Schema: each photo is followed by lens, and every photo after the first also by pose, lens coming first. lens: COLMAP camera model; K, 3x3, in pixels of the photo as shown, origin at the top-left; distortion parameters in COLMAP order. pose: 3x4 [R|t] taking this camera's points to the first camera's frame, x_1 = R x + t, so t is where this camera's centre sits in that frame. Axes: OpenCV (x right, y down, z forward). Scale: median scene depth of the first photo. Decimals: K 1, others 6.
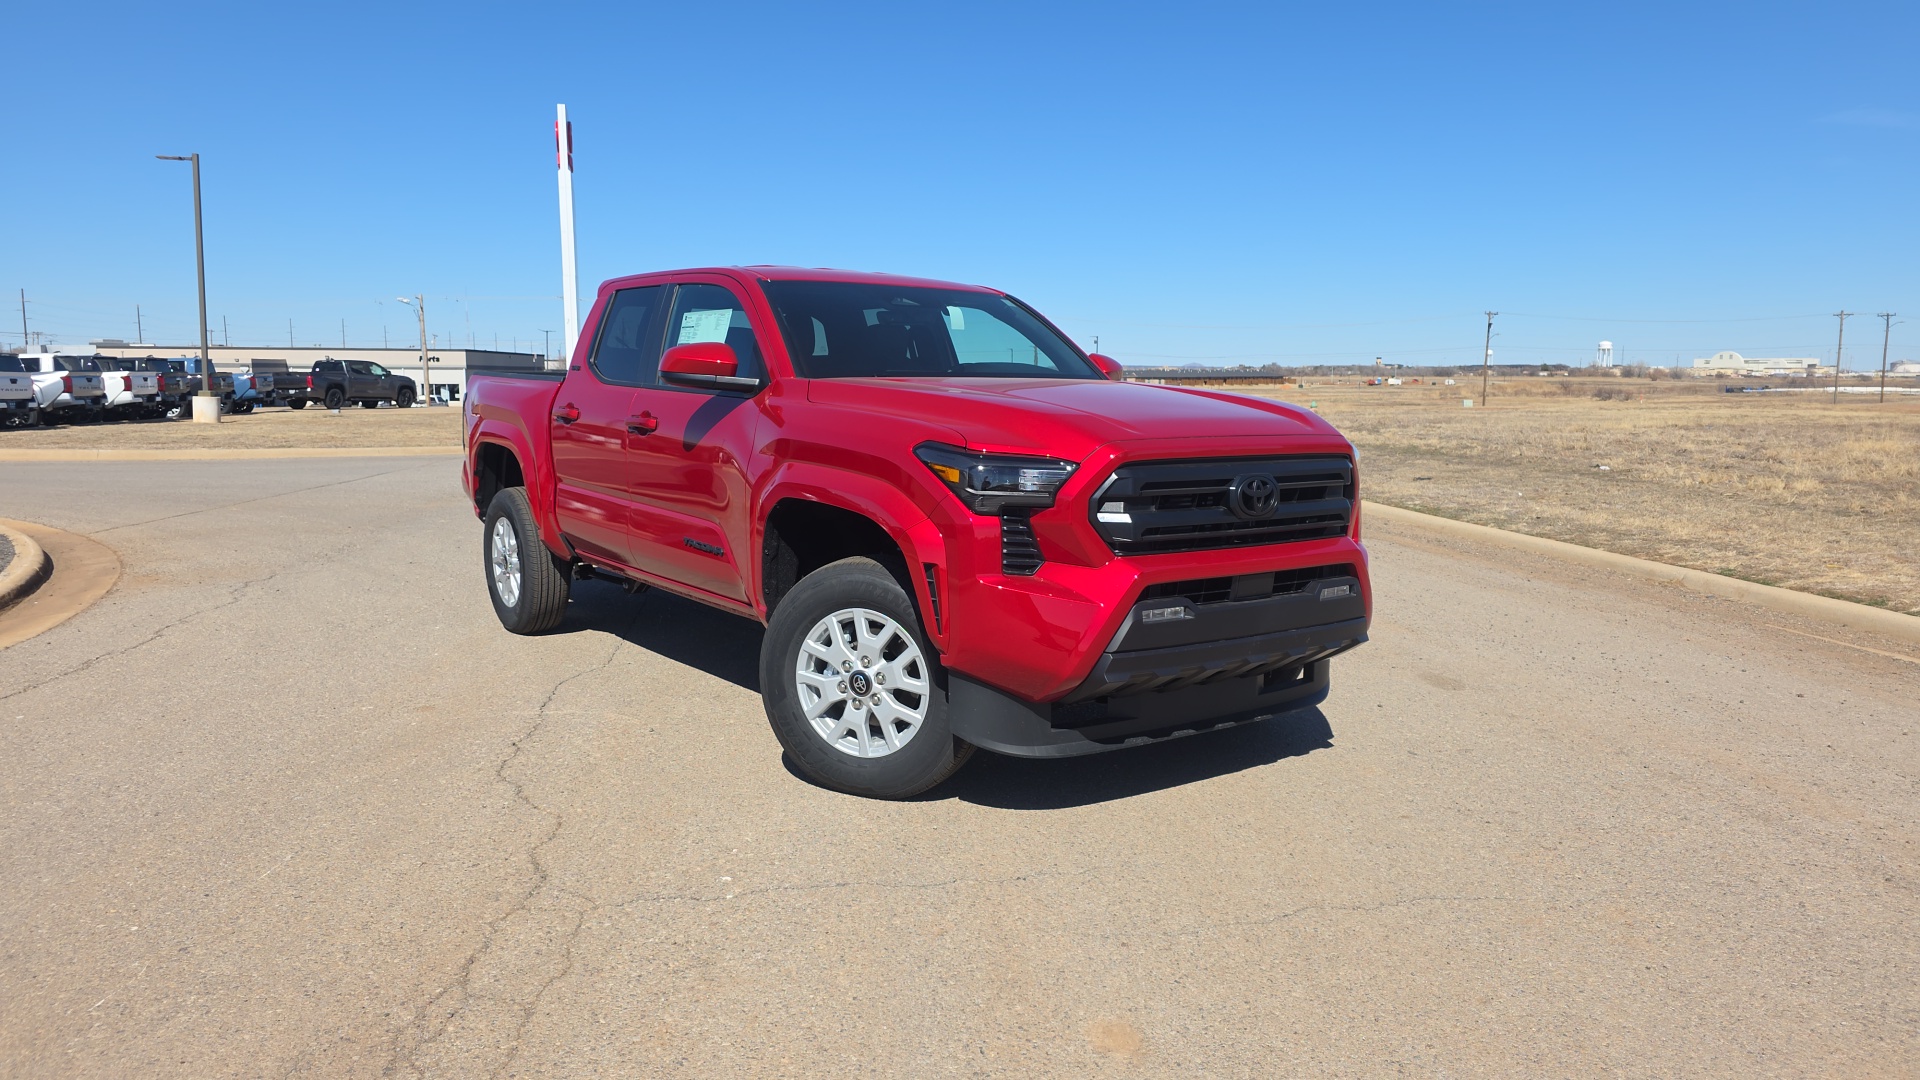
lens RADIAL K [[1305.7, 0, 962.5], [0, 1305.7, 536.2], [0, 0, 1]] dist [0.042031, -0.045791]
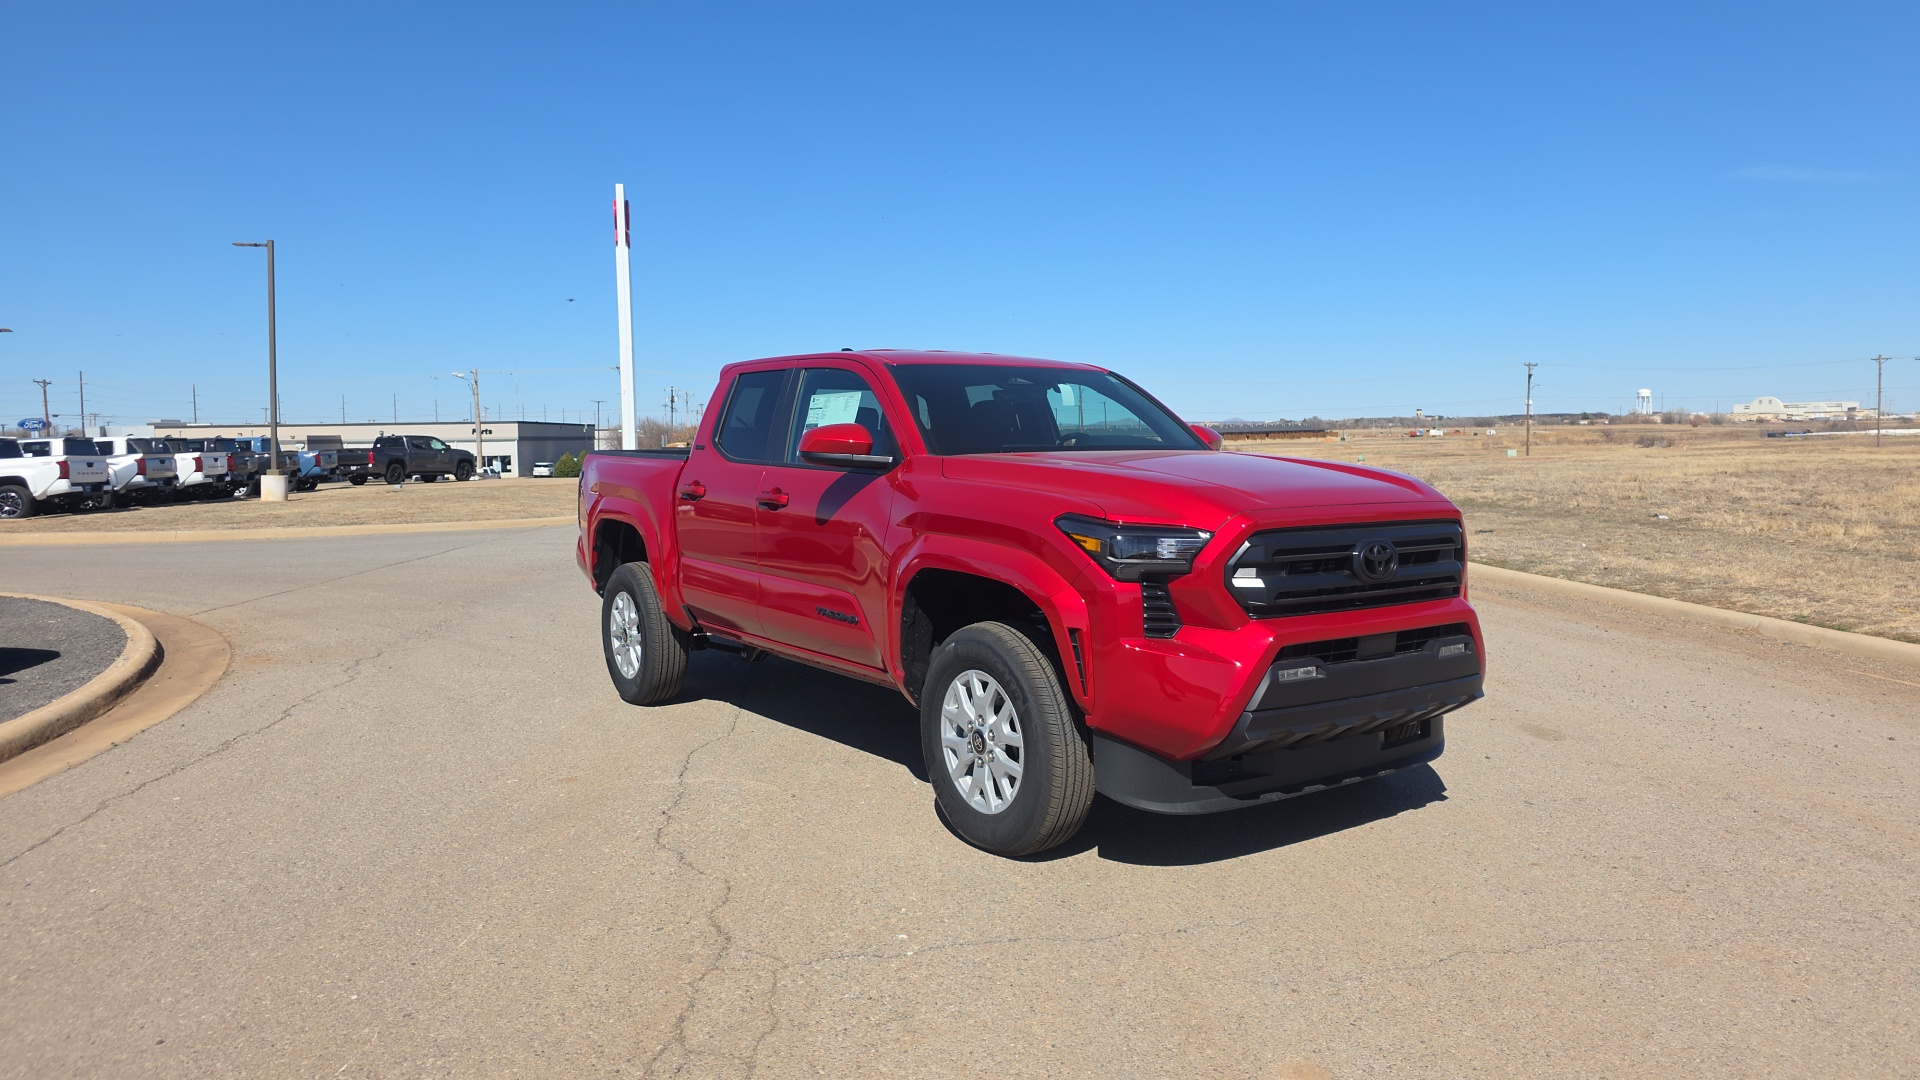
lens RADIAL K [[1305.7, 0, 1014.1], [0, 1305.7, 486.3], [0, 0, 1]] dist [0.042031, -0.045791]
pose [[0.999761, -0.021620, 0.003253, -0.064679], [0.021816, 0.996292, -0.083230, -0.006673], [-0.001441, 0.083281, 0.996525, -0.058127]]
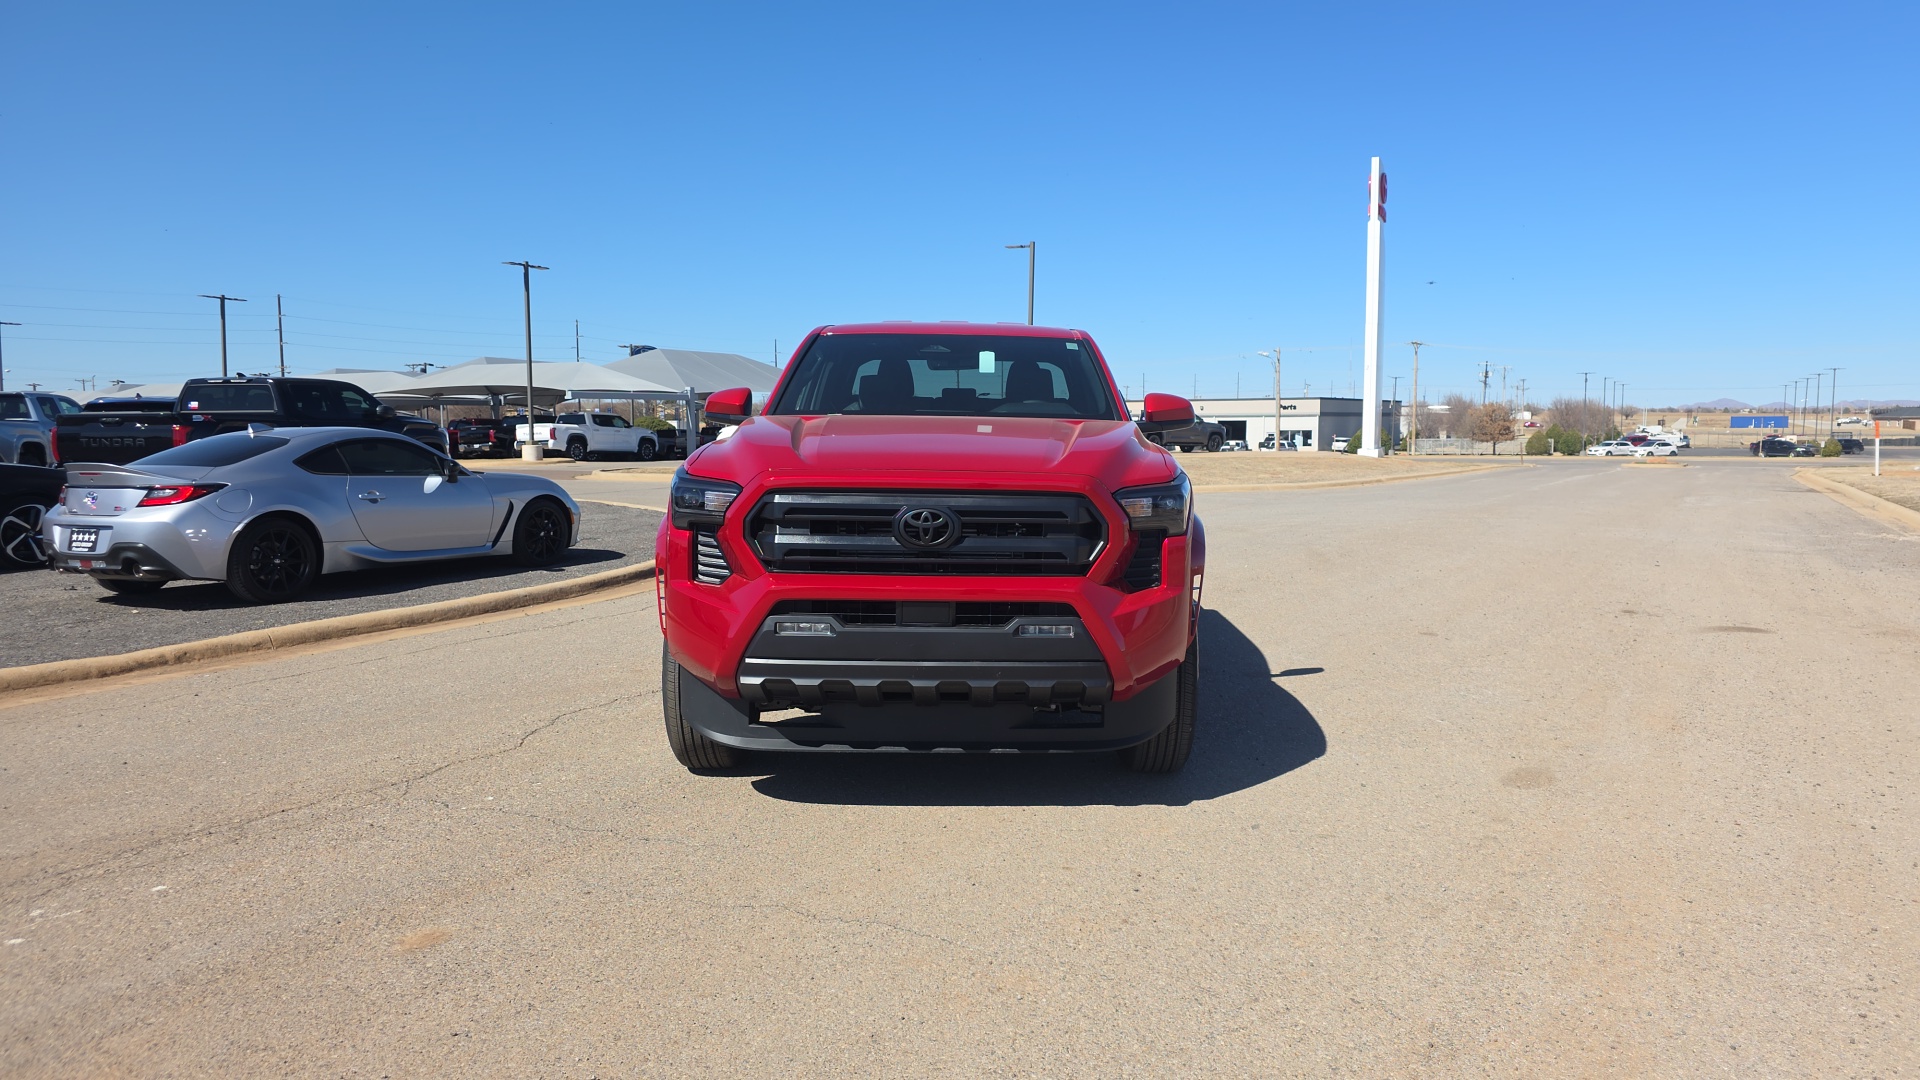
lens RADIAL K [[1305.7, 0, 994.9], [0, 1305.7, 517.2], [0, 0, 1]] dist [0.042031, -0.045791]
pose [[0.813559, 0.034765, -0.580442, 0.781586], [-0.063136, 0.997591, -0.028742, -0.010102], [0.578045, 0.060031, 0.813794, 0.165658]]
